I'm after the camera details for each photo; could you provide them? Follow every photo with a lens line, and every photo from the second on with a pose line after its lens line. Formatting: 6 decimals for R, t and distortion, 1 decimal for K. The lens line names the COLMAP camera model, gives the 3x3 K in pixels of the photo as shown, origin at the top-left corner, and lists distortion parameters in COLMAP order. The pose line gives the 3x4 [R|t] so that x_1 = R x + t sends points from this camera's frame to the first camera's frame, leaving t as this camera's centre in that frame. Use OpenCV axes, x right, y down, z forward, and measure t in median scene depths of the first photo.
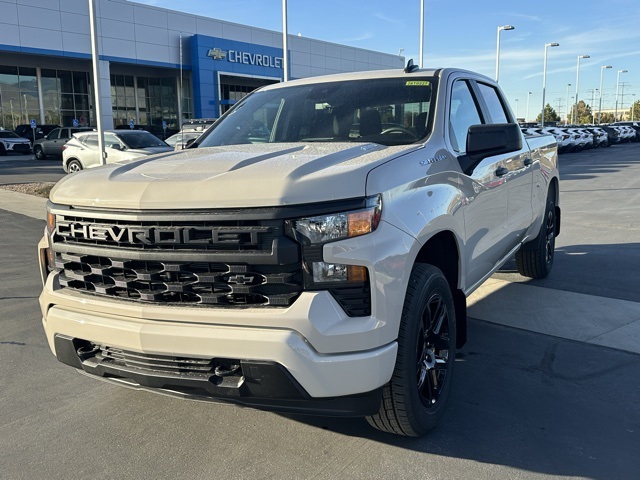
lens RADIAL K [[636.5, 0, 322.5], [0, 636.5, 239.2], [0, 0, 1]] dist [0.169954, -0.337462]
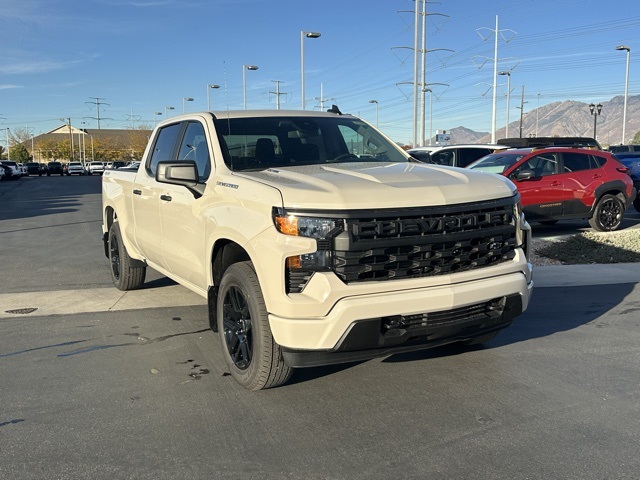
lens RADIAL K [[636.5, 0, 322.5], [0, 636.5, 239.2], [0, 0, 1]] dist [0.169954, -0.337462]
pose [[0.570660, -0.083309, 0.816950, -1.610410], [0.133076, 0.991073, 0.008109, -0.019850], [-0.810332, 0.104089, 0.576652, 0.433331]]
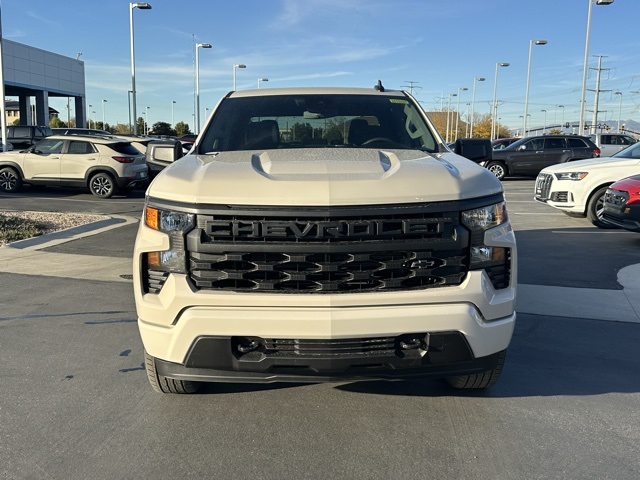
lens RADIAL K [[636.5, 0, 322.5], [0, 636.5, 239.2], [0, 0, 1]] dist [0.169954, -0.337462]
pose [[0.879084, -0.037231, 0.475211, -0.827424], [0.045641, 0.998939, -0.006166, 0.016407], [-0.474477, 0.027109, 0.879850, 0.058025]]
